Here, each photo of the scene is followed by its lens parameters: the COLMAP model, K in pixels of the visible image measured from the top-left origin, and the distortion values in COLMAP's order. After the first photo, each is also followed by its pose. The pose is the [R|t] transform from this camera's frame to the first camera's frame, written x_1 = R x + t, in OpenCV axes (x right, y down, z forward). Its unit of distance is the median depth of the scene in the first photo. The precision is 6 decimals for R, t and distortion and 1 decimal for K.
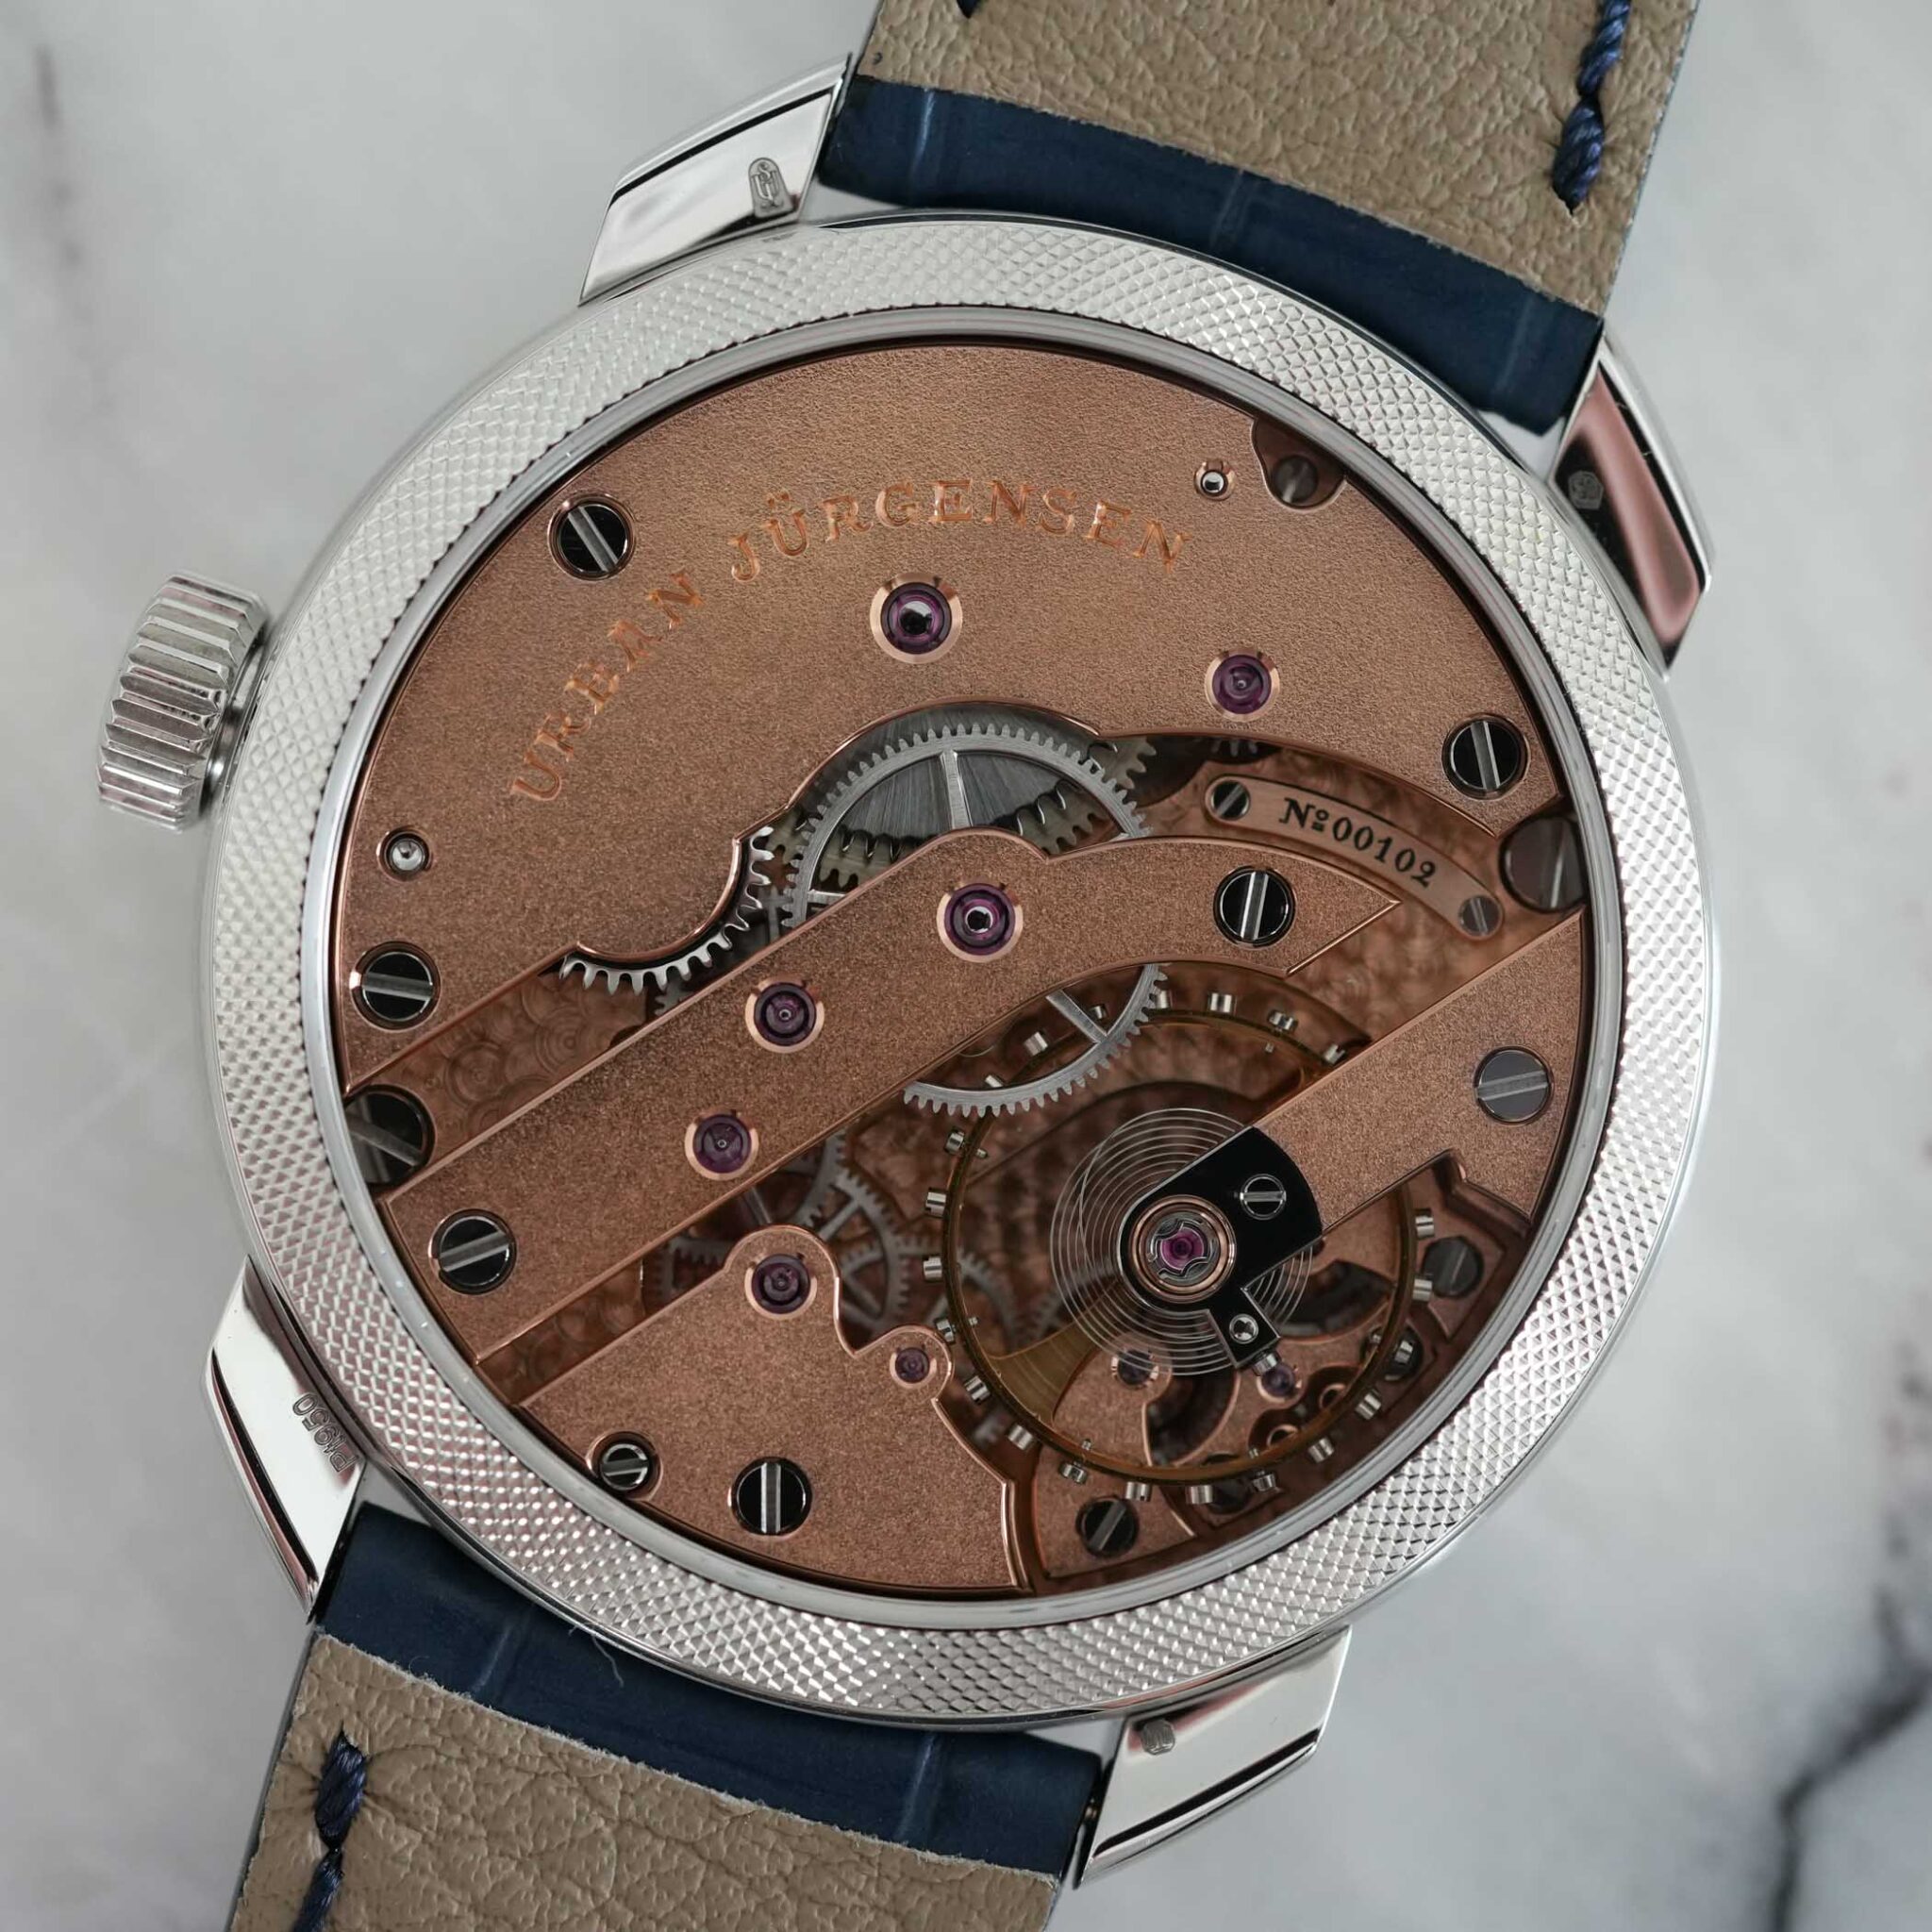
lens RADIAL K [[4482.6, 0, 966.0], [0, 4482.6, 966.0], [0, 0, 1]] dist [0.118490, 0.308560]
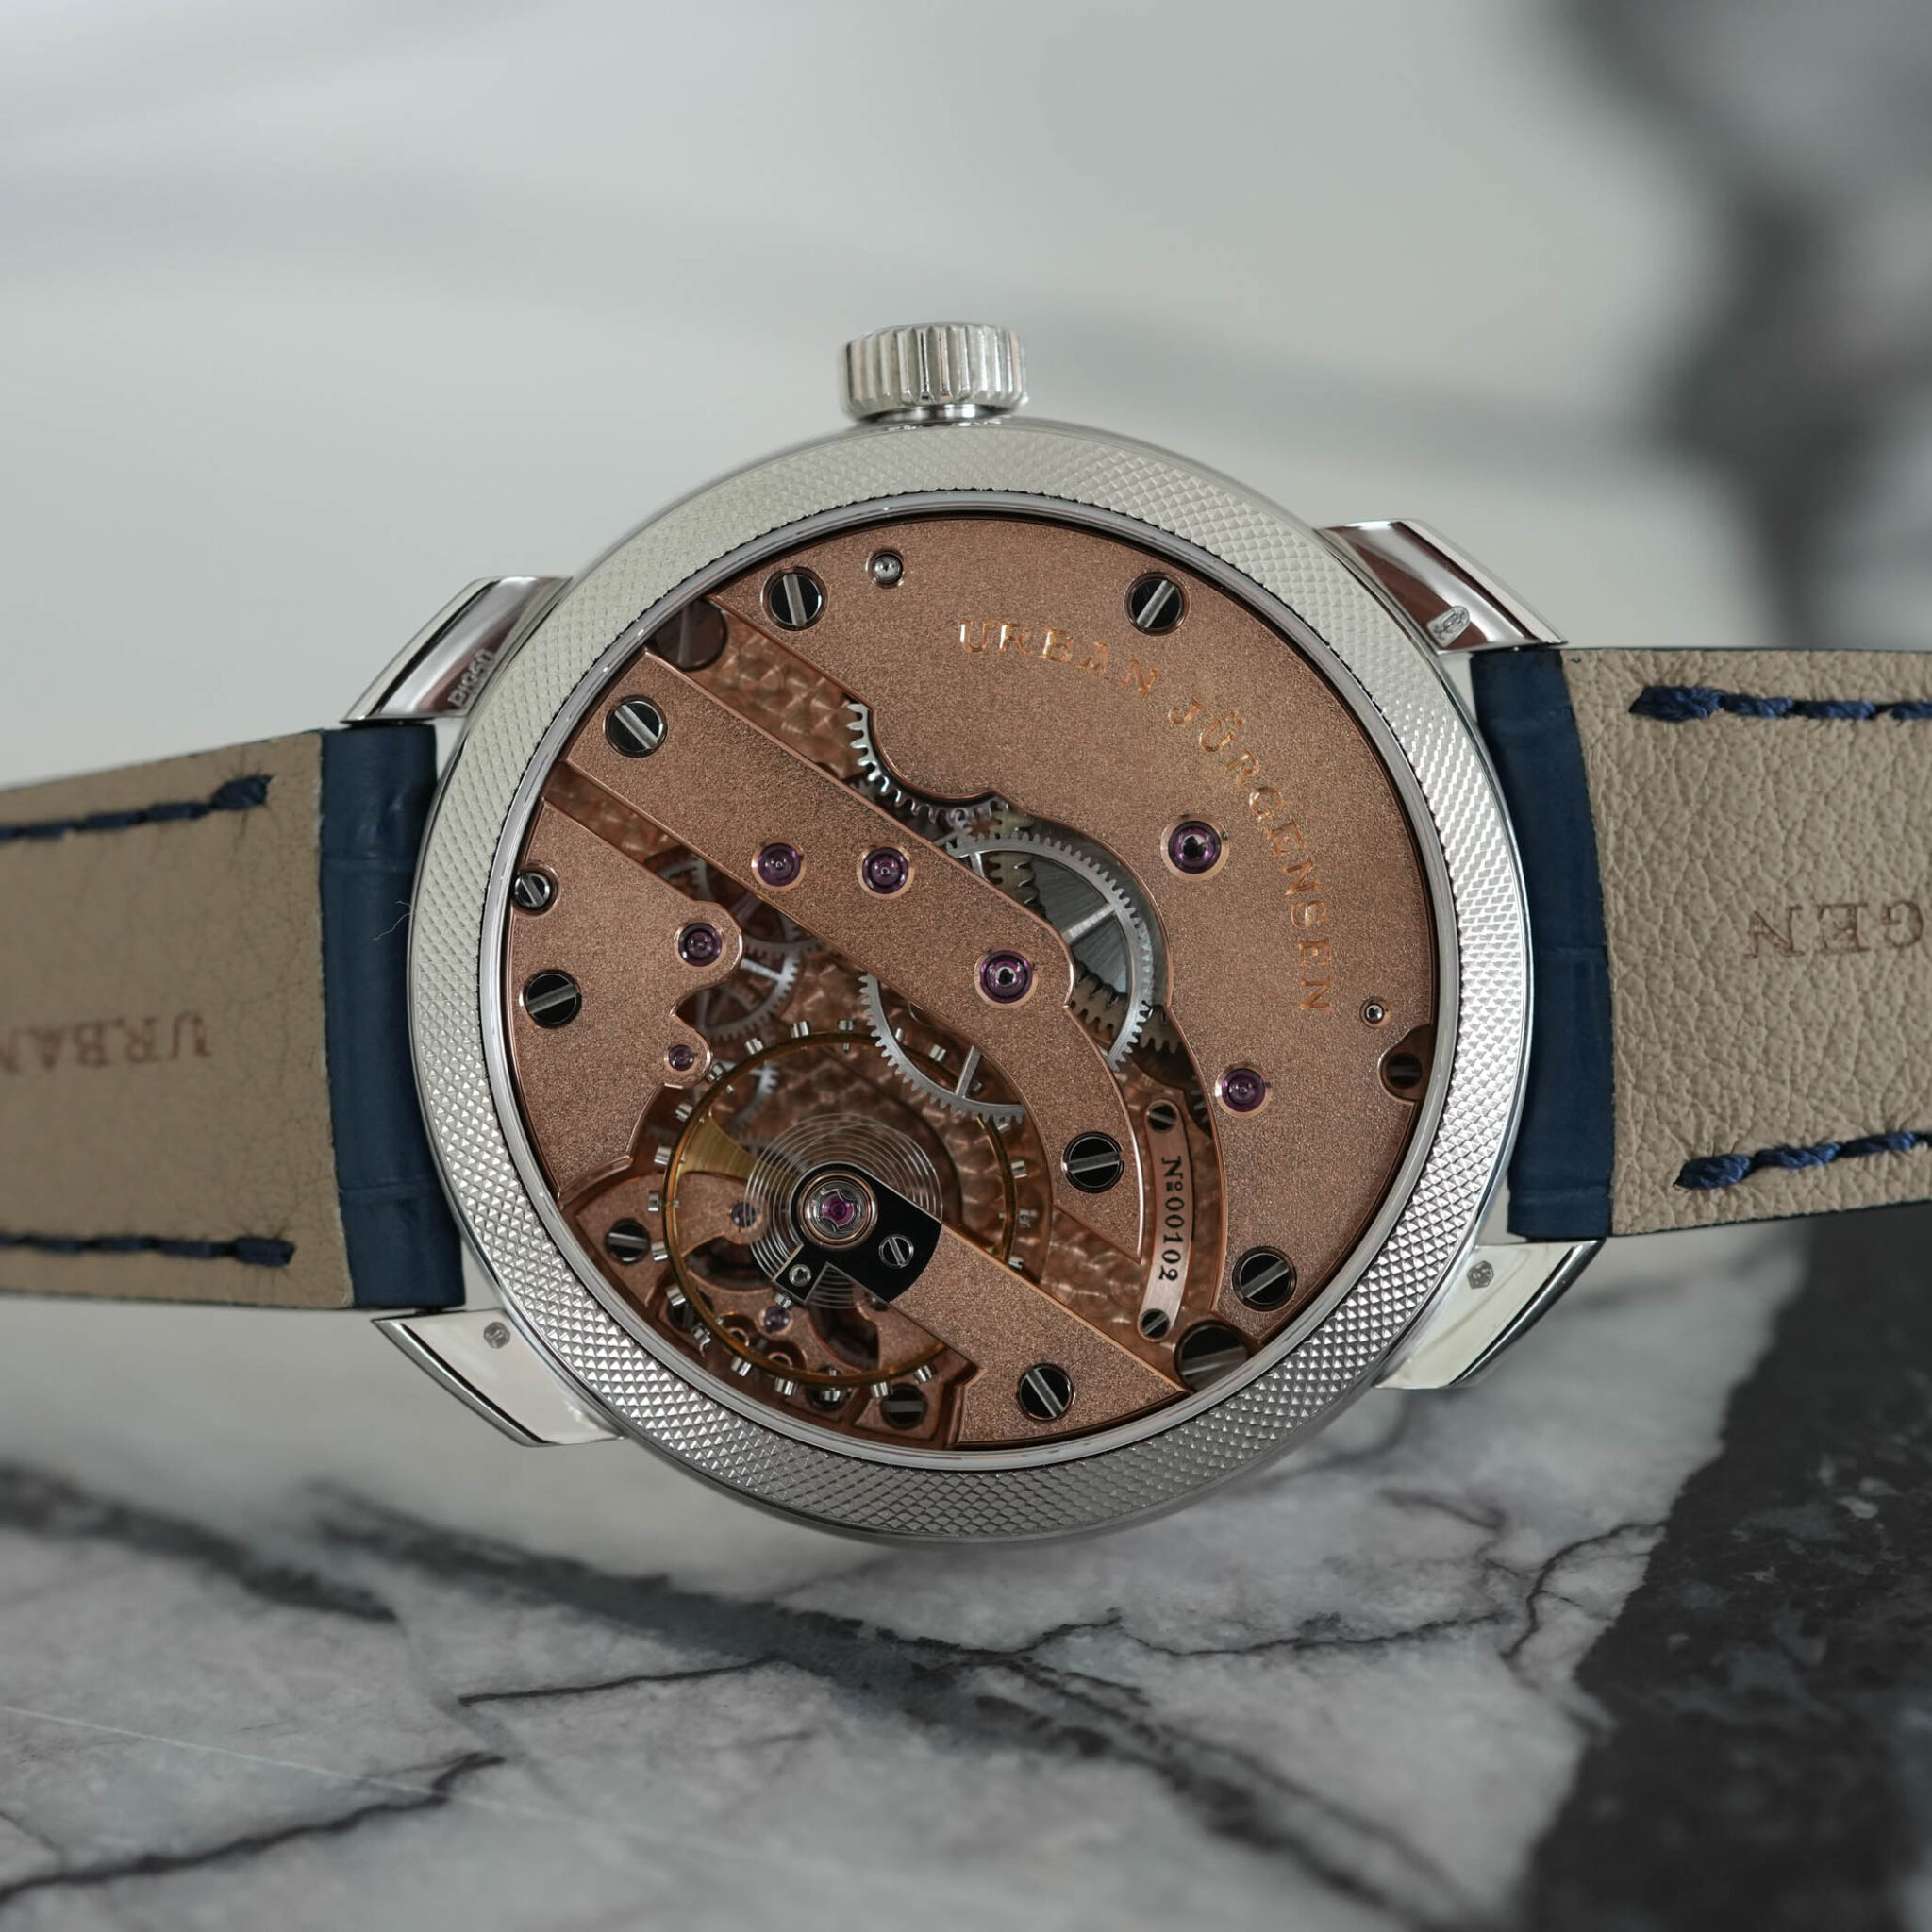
lens RADIAL K [[4482.6, 0, 966.0], [0, 4482.6, 966.0], [0, 0, 1]] dist [0.118490, 0.308560]
pose [[0.384287, 0.921399, -0.057852, 0.072825], [-0.922601, 0.385559, 0.012281, -0.017096], [0.033621, 0.048655, 0.998250, -0.341669]]
